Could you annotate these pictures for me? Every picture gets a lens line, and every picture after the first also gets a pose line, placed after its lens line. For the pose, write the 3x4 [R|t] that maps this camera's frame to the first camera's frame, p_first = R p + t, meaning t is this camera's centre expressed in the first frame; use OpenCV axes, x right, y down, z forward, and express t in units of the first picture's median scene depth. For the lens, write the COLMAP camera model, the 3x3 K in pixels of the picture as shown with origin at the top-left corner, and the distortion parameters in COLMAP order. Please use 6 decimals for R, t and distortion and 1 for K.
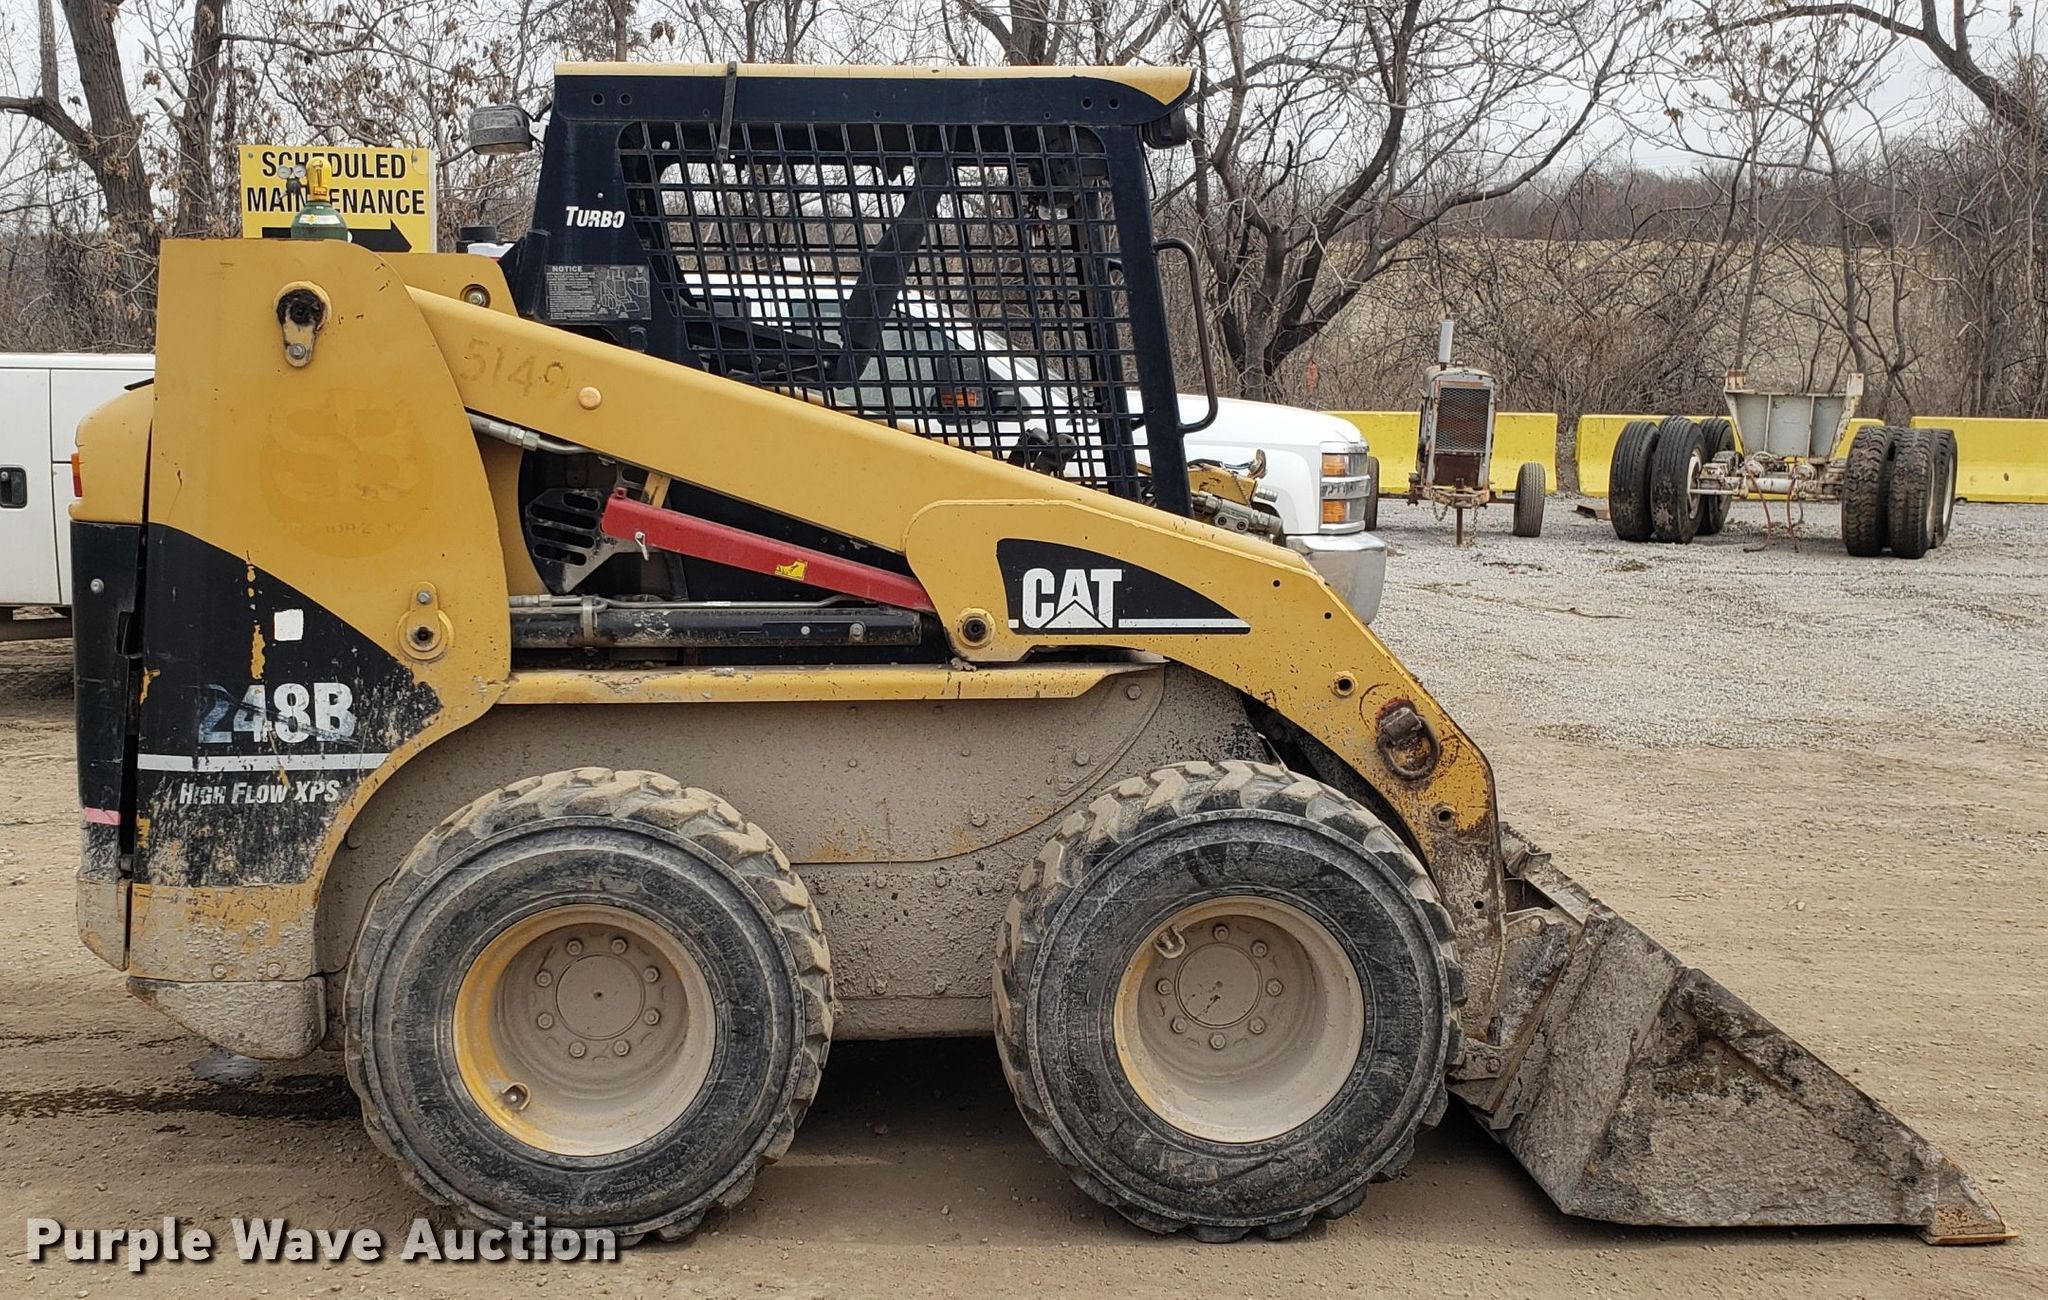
lens RADIAL K [[2102.7, 0, 1024.0], [0, 2102.7, 650.0], [0, 0, 1]] dist [0.155068, -0.504495]
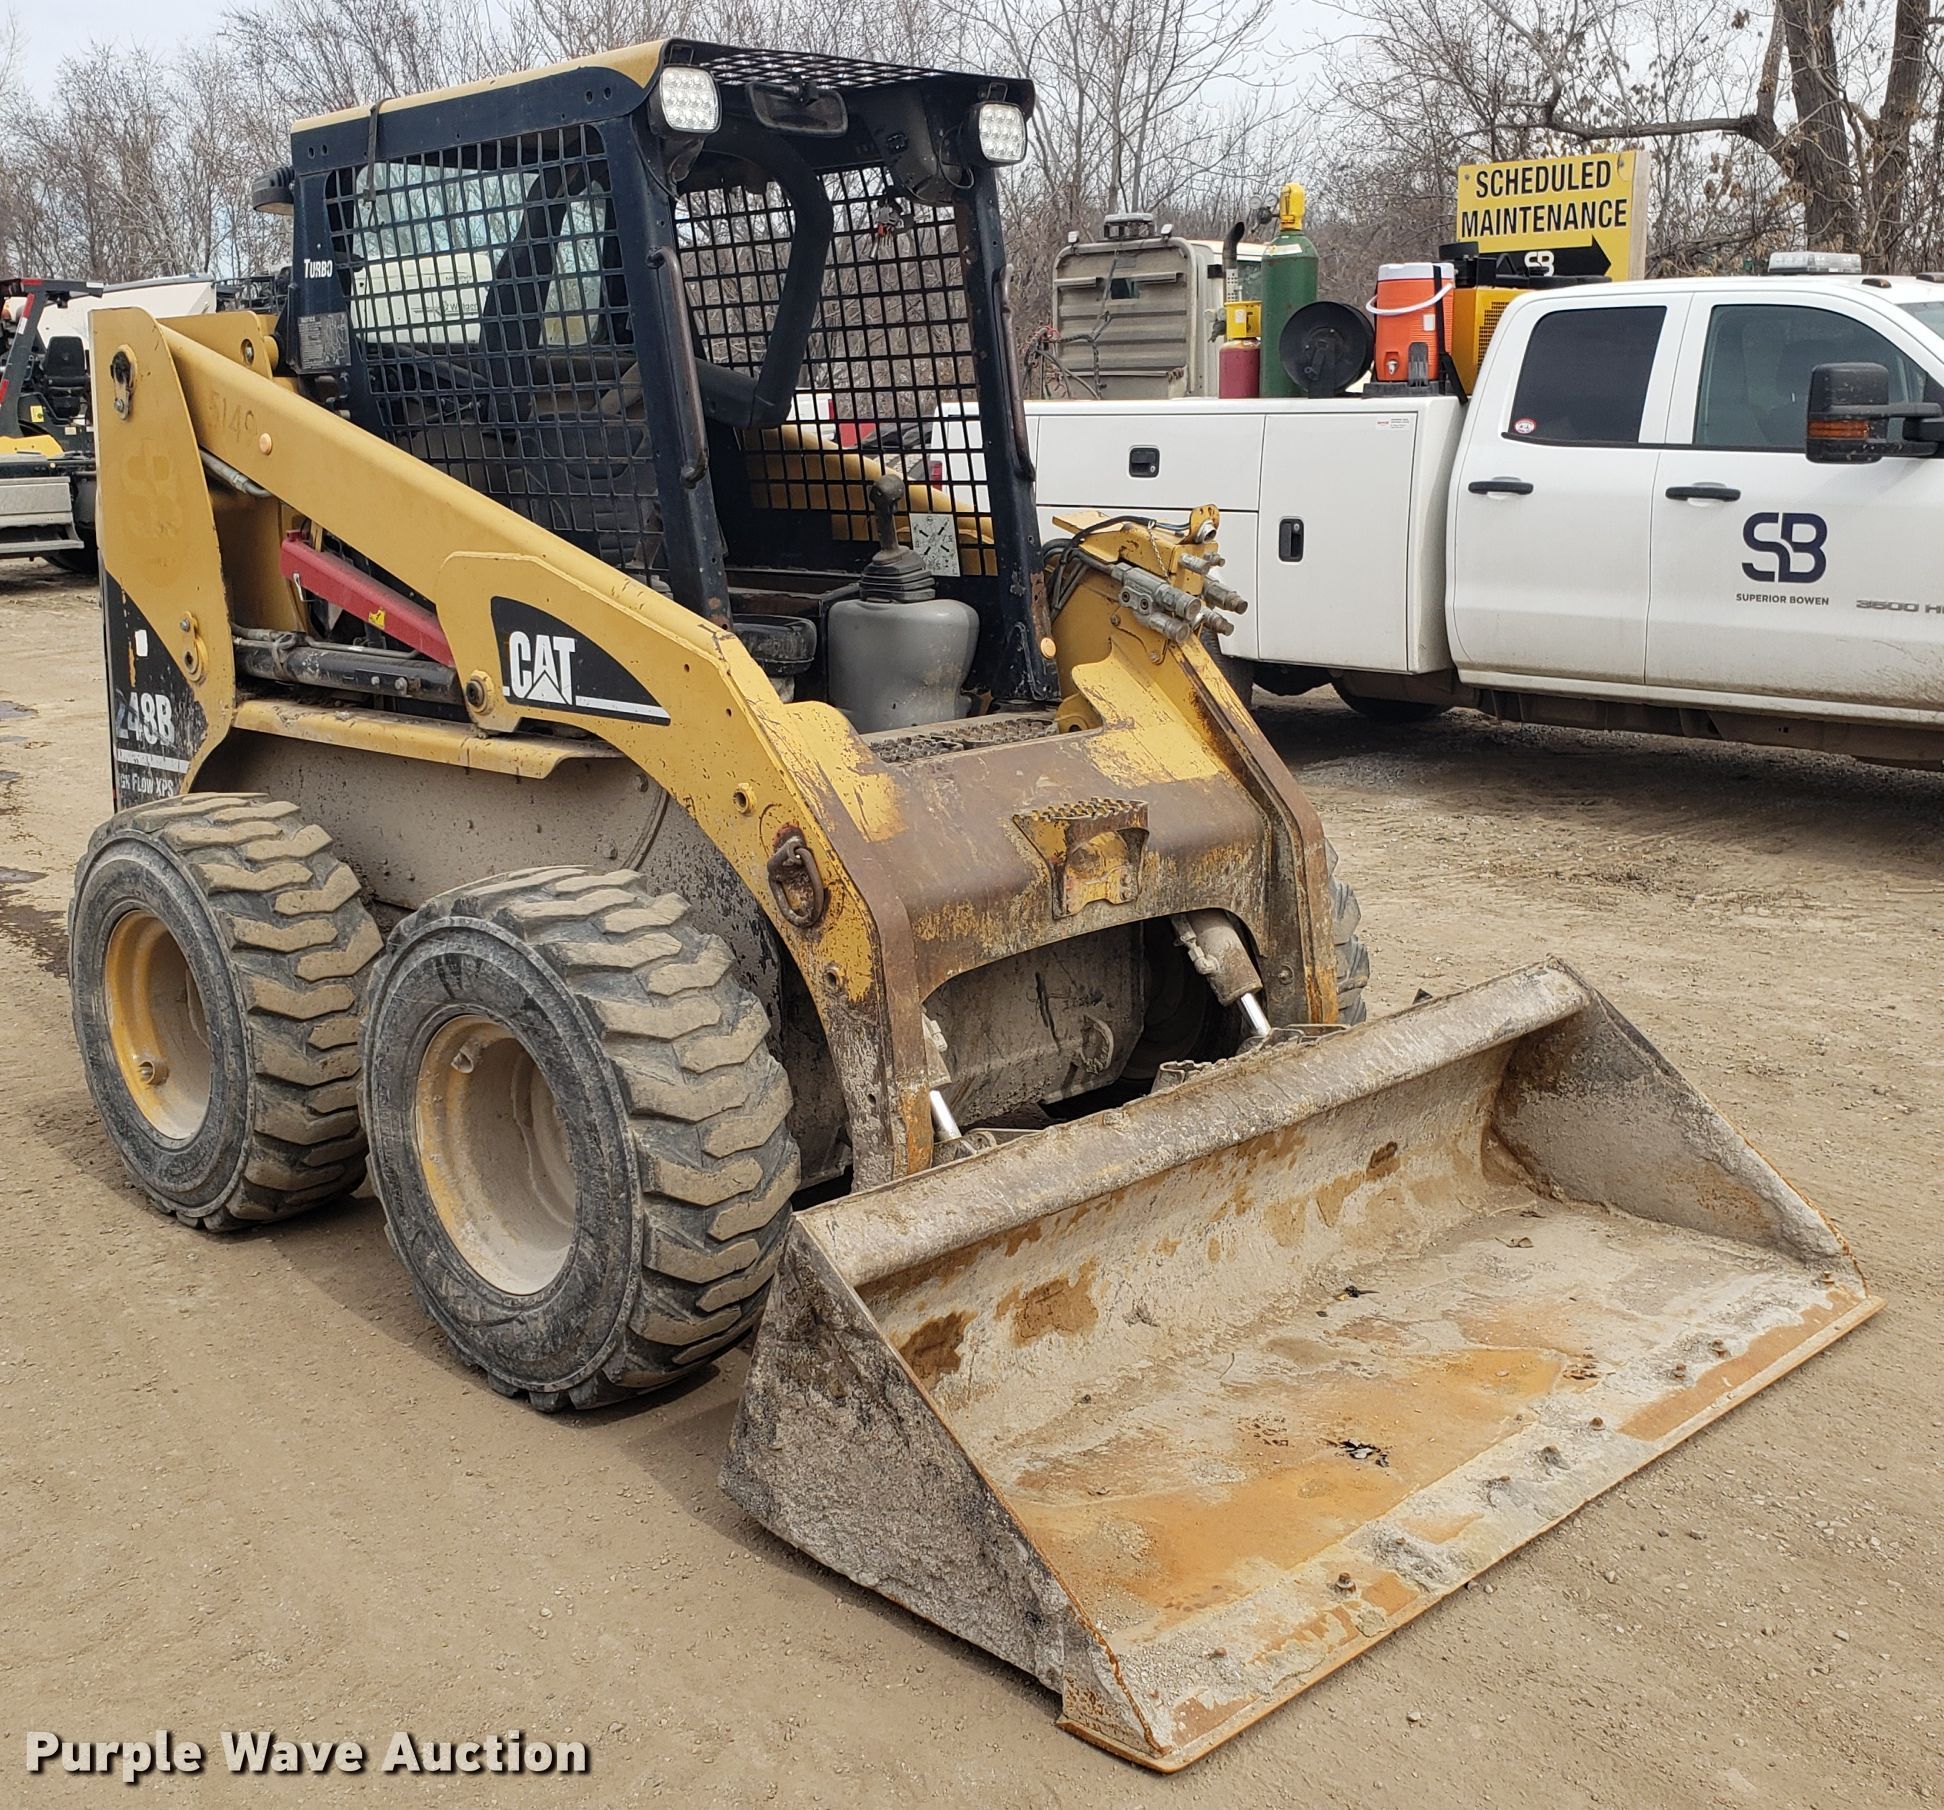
lens RADIAL K [[2190.7, 0, 972.0], [0, 2190.7, 905.0], [0, 0, 1]] dist [0.192619, -0.569947]
pose [[0.665759, 0.146283, -0.731688, 0.849160], [-0.078534, 0.988885, 0.126246, -0.057815], [0.742023, -0.026587, 0.669847, 0.502227]]
